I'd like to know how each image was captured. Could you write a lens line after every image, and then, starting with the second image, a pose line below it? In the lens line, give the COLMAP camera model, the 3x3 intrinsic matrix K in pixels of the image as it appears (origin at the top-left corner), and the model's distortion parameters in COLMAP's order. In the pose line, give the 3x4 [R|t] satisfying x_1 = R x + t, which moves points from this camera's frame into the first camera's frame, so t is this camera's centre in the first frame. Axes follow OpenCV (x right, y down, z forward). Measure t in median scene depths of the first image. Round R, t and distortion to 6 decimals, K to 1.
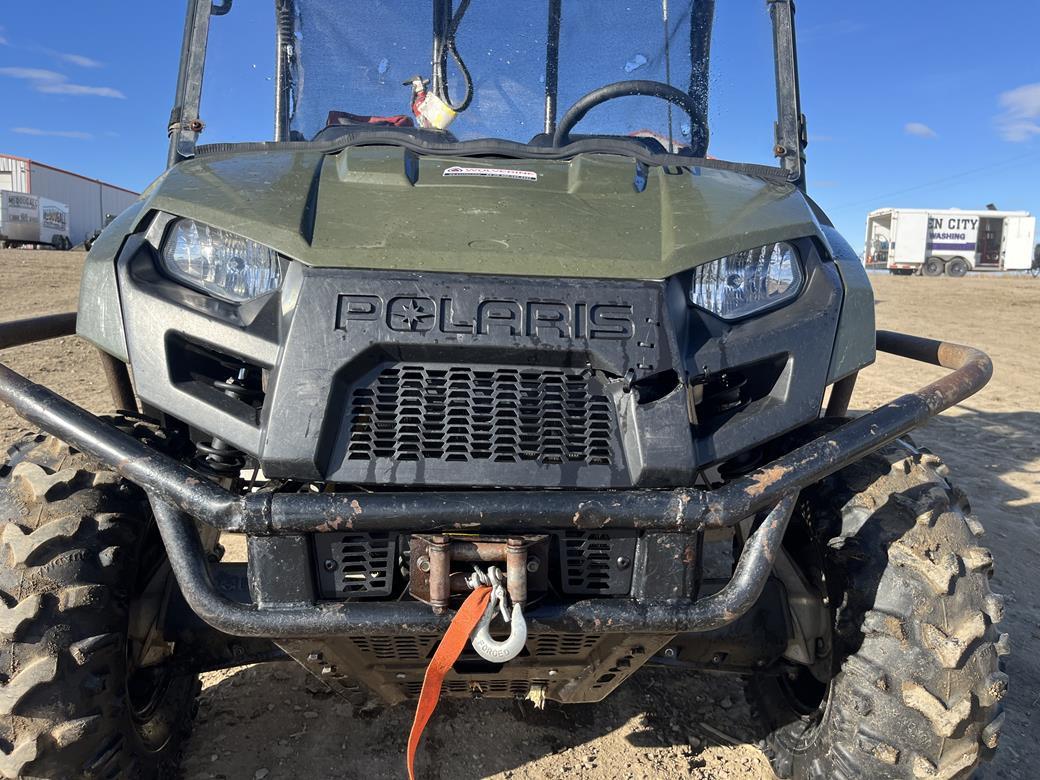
lens RADIAL K [[763.9, 0, 520.0], [0, 763.9, 390.0], [0, 0, 1]] dist [0.043682, -0.052297]
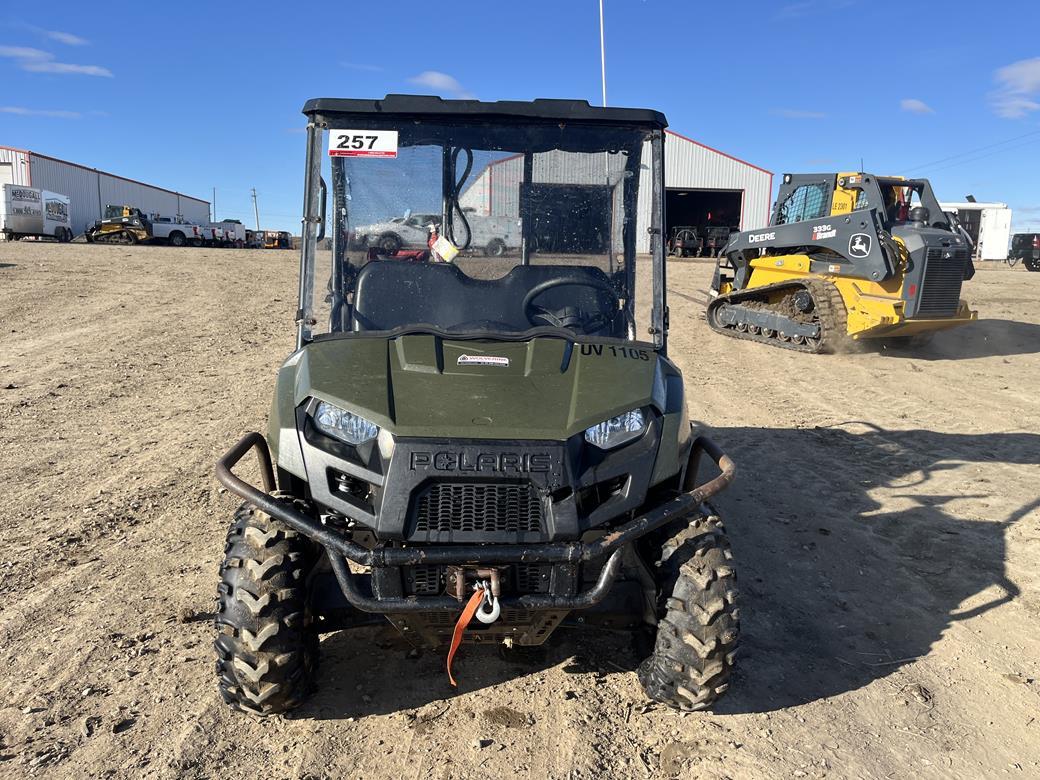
lens RADIAL K [[796.4, 0, 520.0], [0, 796.4, 390.0], [0, 0, 1]] dist [0.057182, -0.058386]
pose [[0.999978, -0.006067, 0.002828, 0.055389], [0.005950, 0.999194, 0.039691, -0.360322], [-0.003066, -0.039673, 0.999208, -1.128073]]
